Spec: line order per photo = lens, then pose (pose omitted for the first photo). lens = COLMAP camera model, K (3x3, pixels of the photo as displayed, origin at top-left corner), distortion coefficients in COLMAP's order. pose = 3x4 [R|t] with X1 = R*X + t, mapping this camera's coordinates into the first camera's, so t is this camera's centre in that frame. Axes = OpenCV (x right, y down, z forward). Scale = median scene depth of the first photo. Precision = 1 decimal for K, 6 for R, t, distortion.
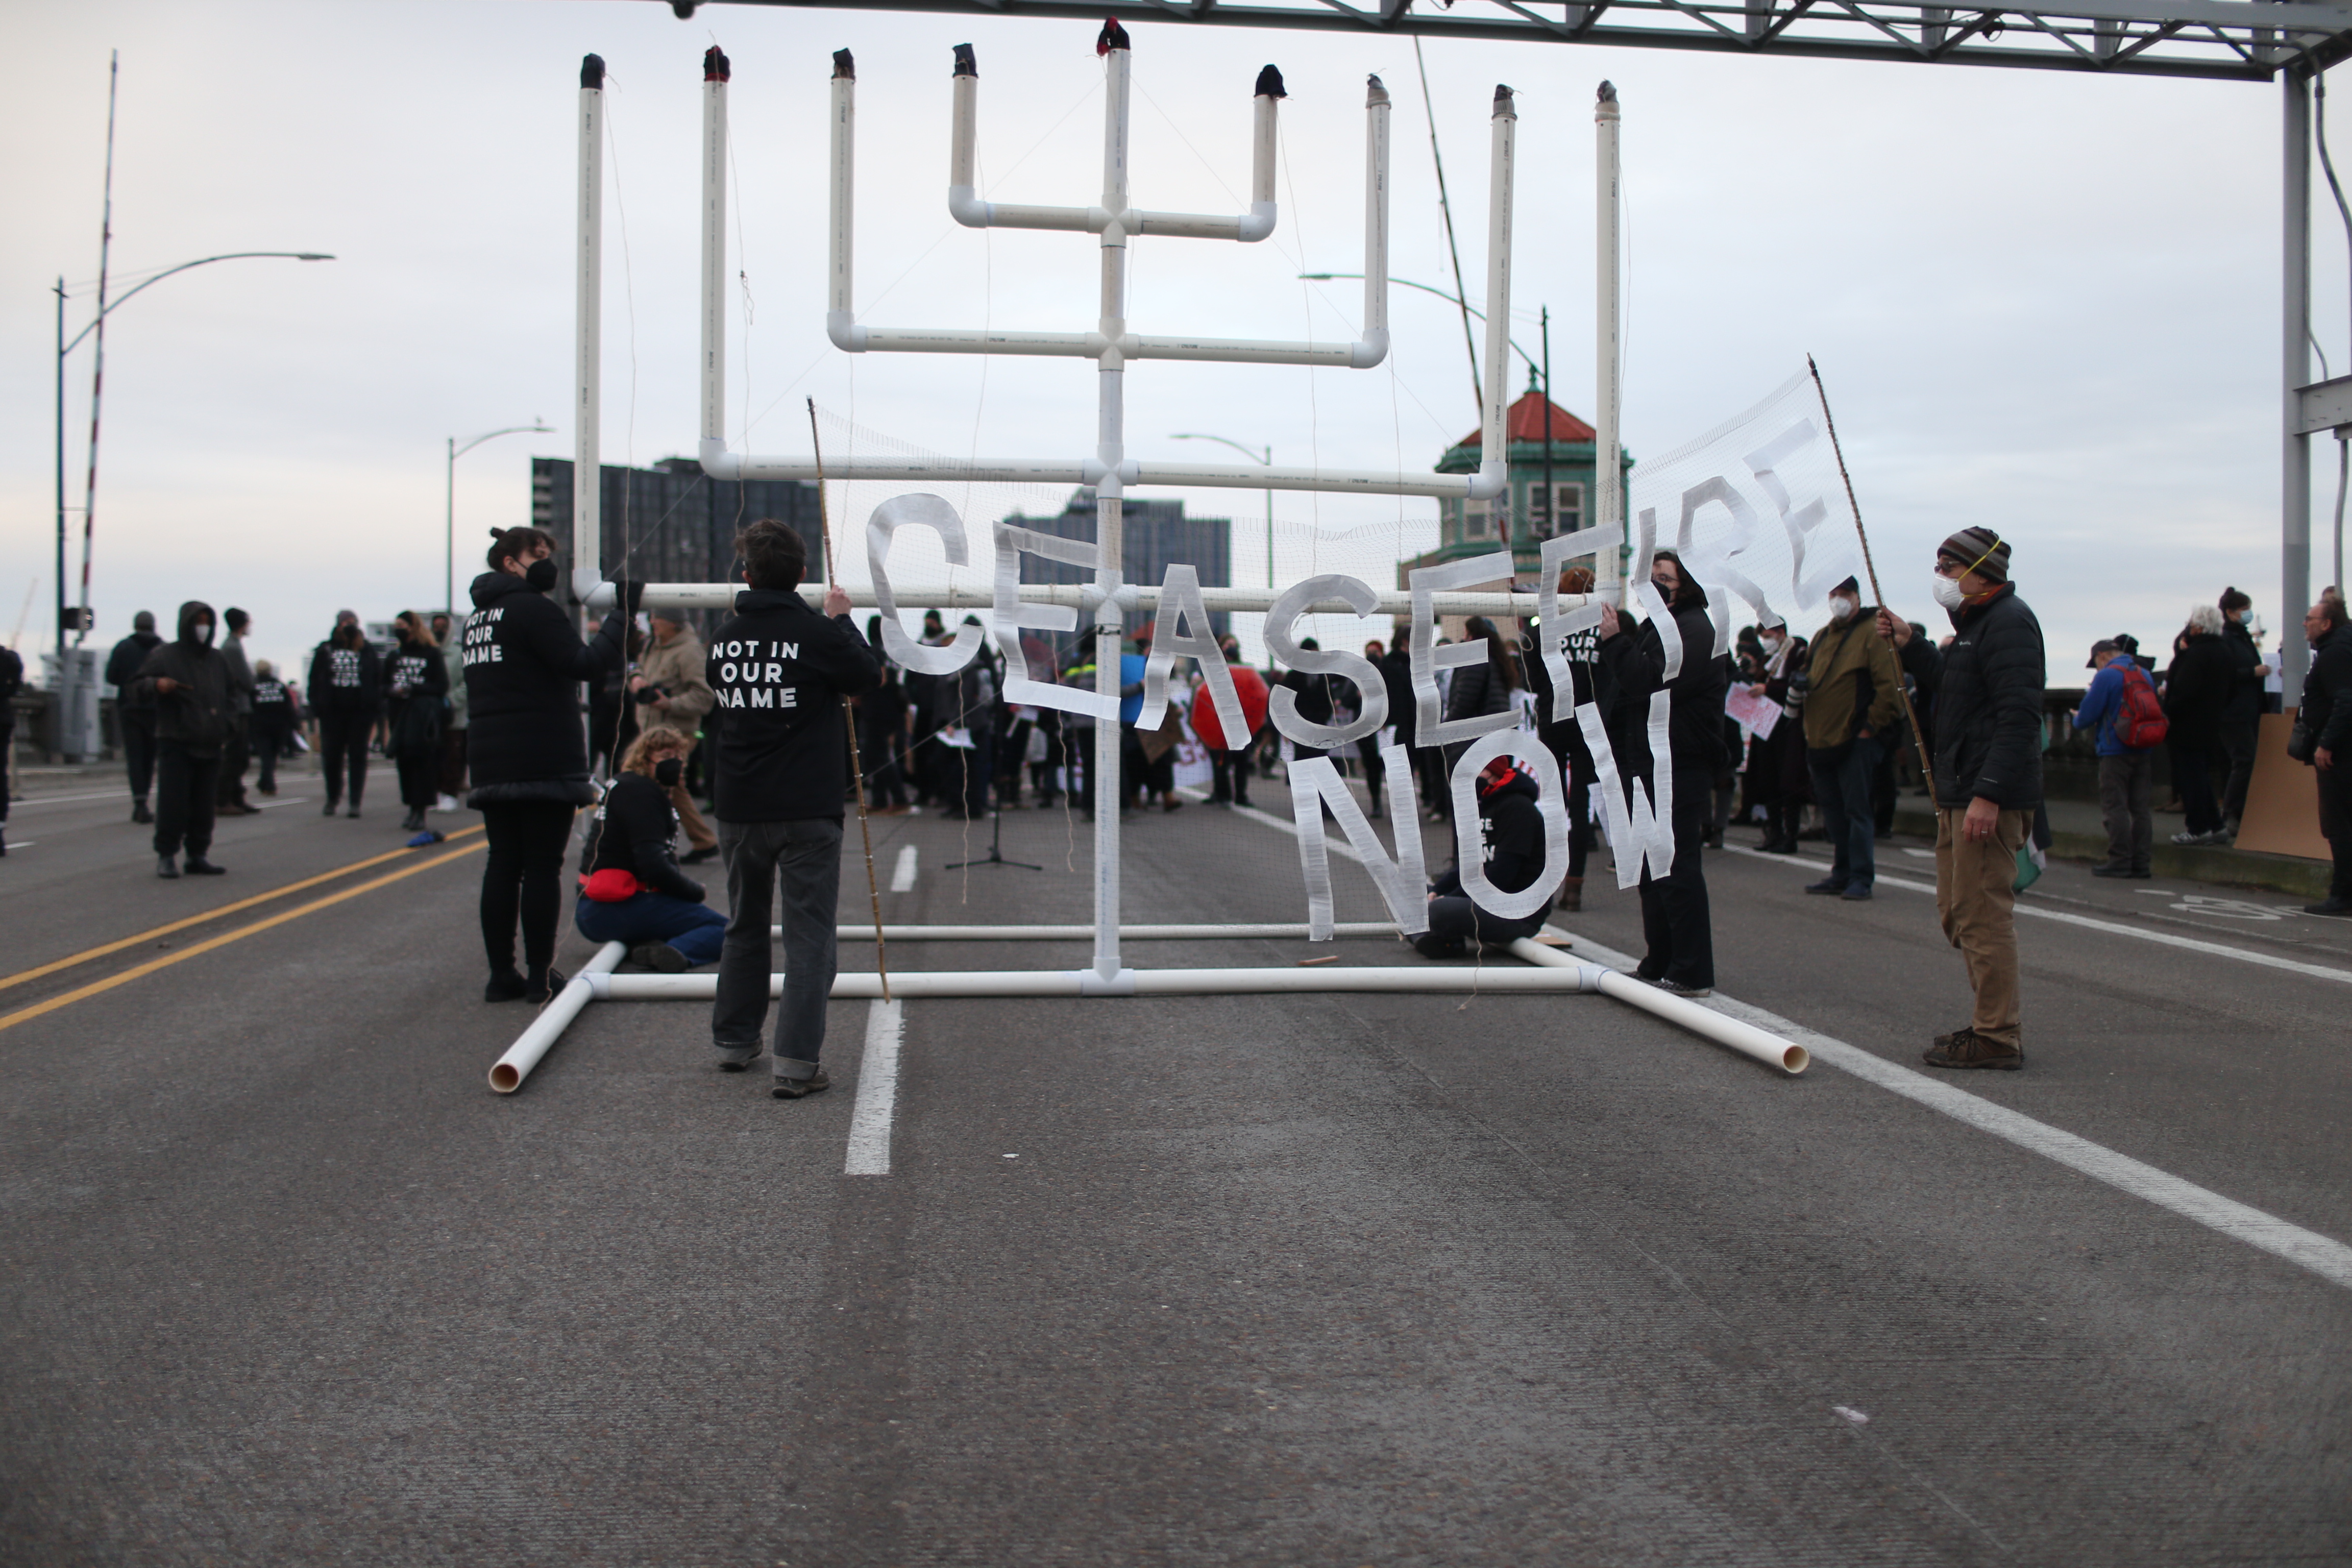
lens RADIAL K [[2272.4, 0, 1208.6], [0, 2272.4, 786.4], [0, 0, 1]] dist [-0.081984, 0.090179]
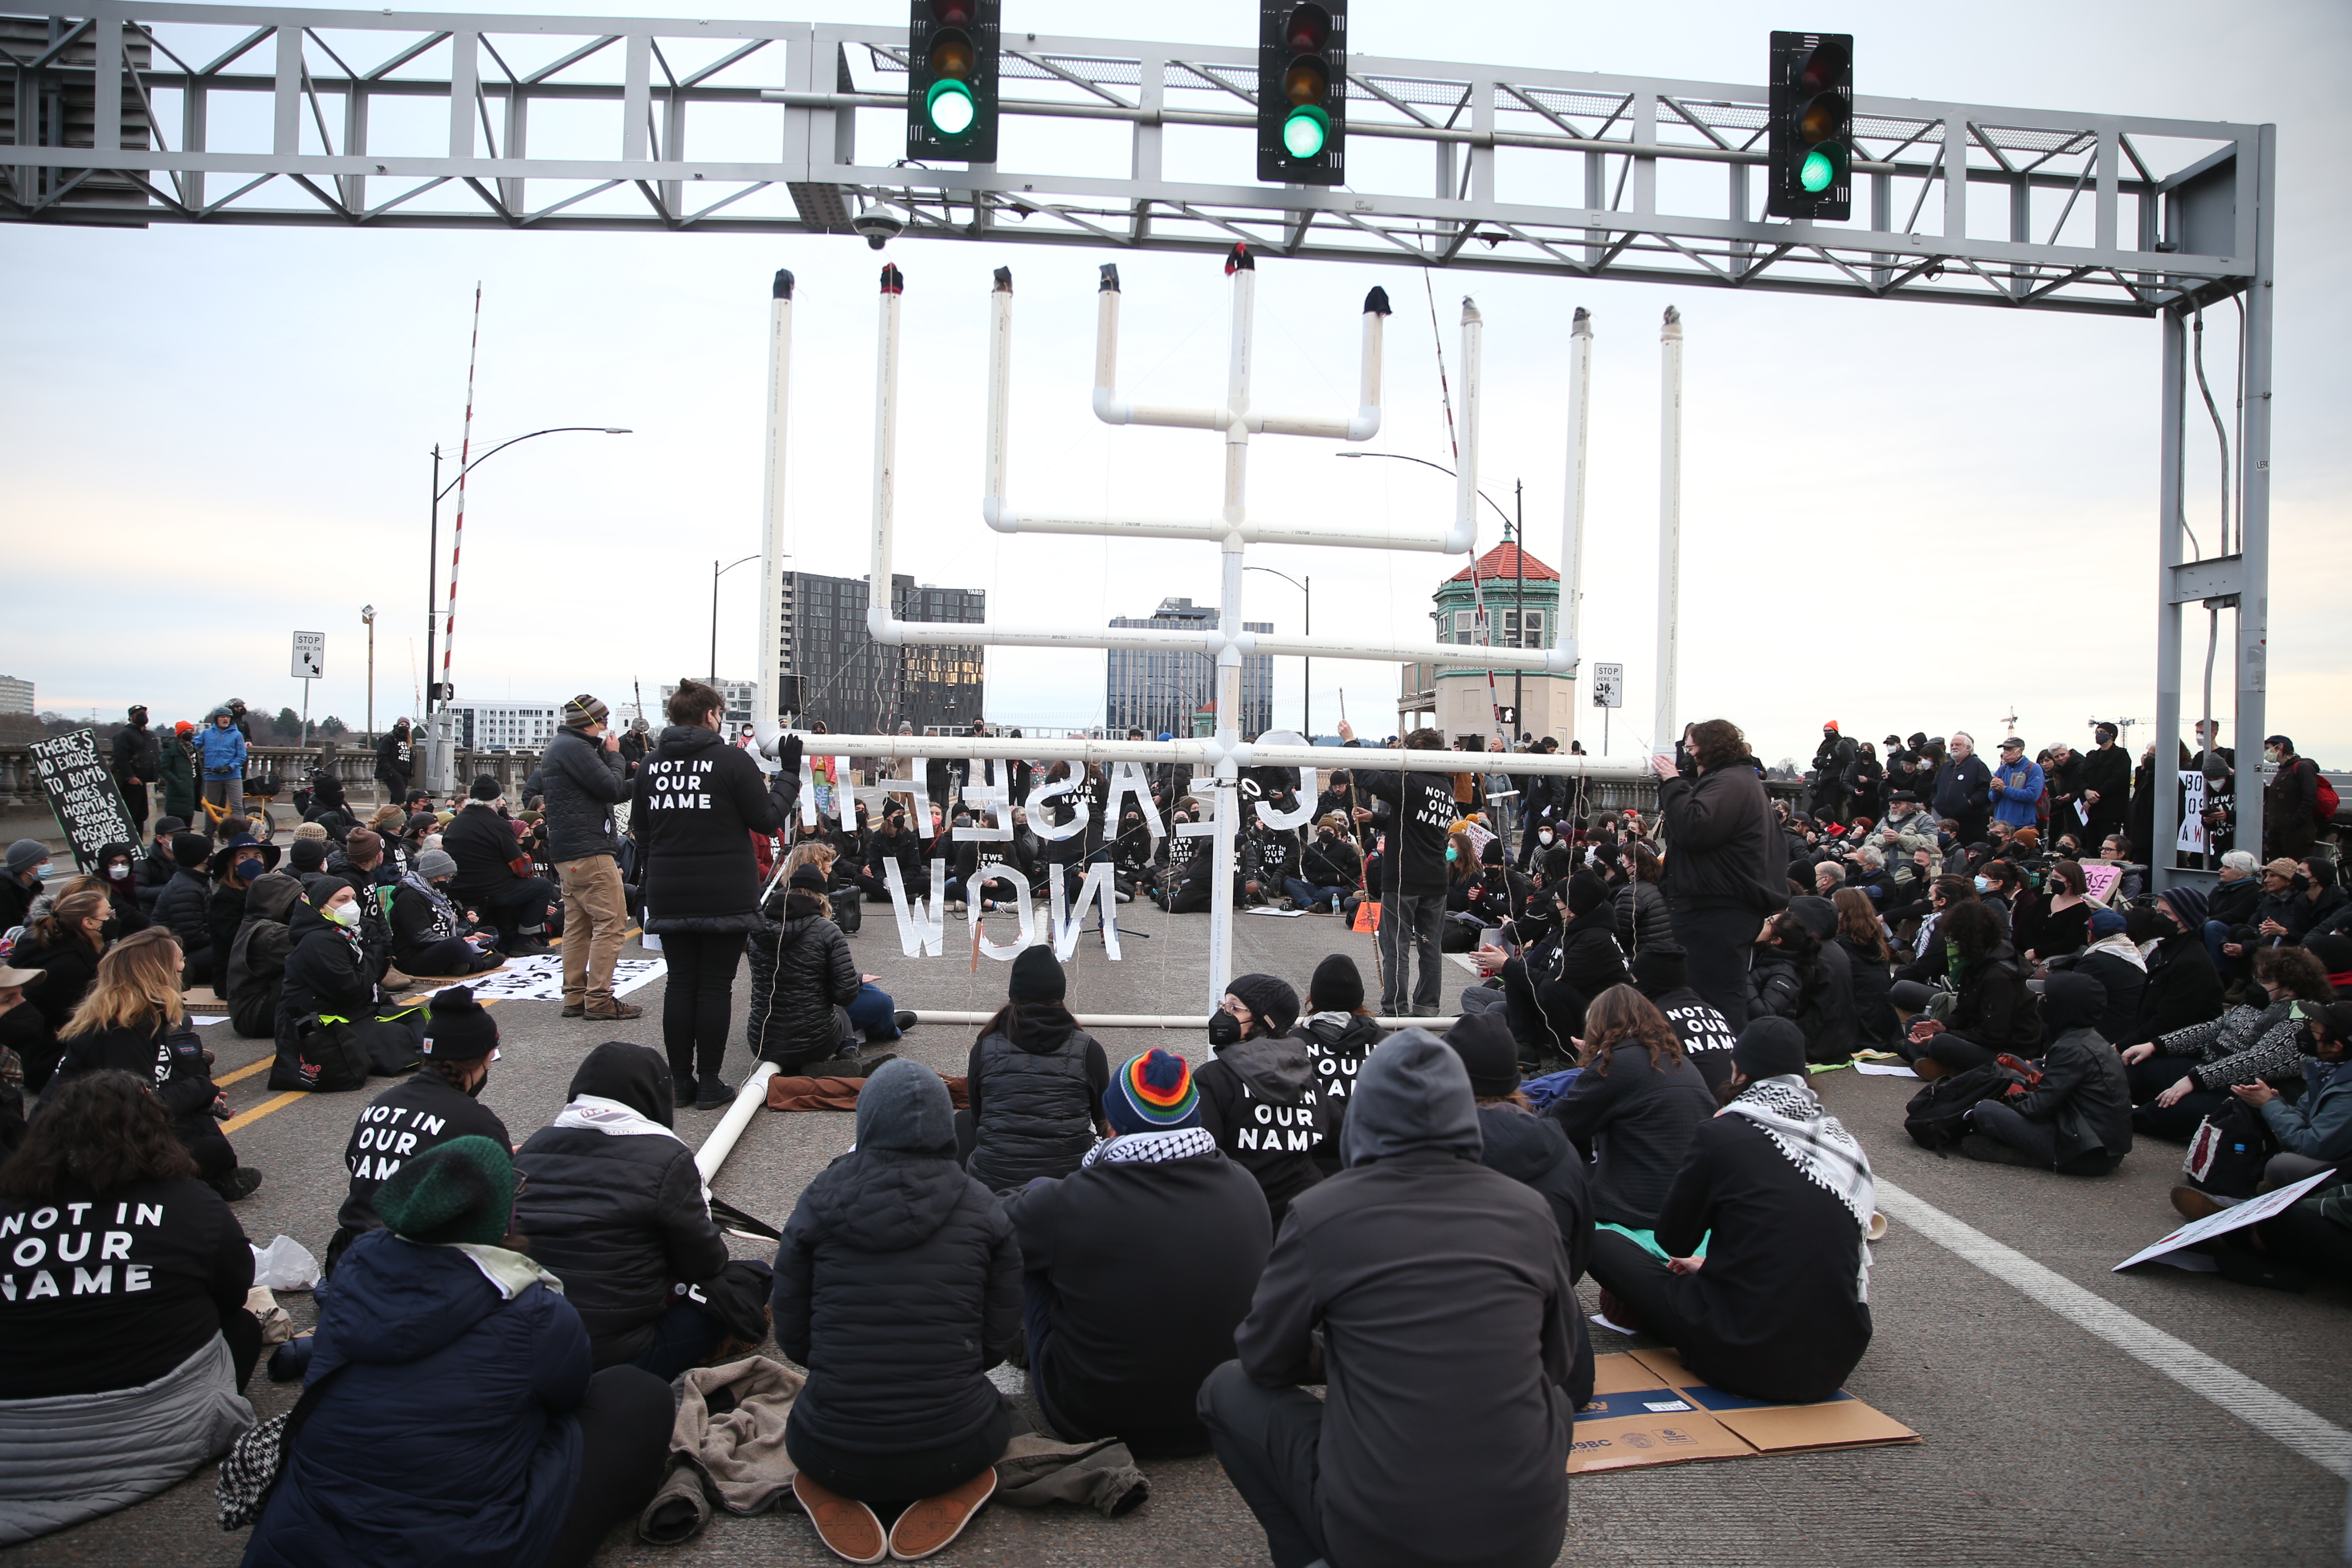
lens RADIAL K [[1578.1, 0, 1176.0], [0, 1578.1, 784.0], [0, 0, 1]] dist [-0.093533, 0.071181]
pose [[0.998731, 0.022592, -0.045005, -0.020745], [-0.023059, 0.999685, -0.009867, -0.037742], [0.044768, 0.010892, 0.998938, 0.135309]]
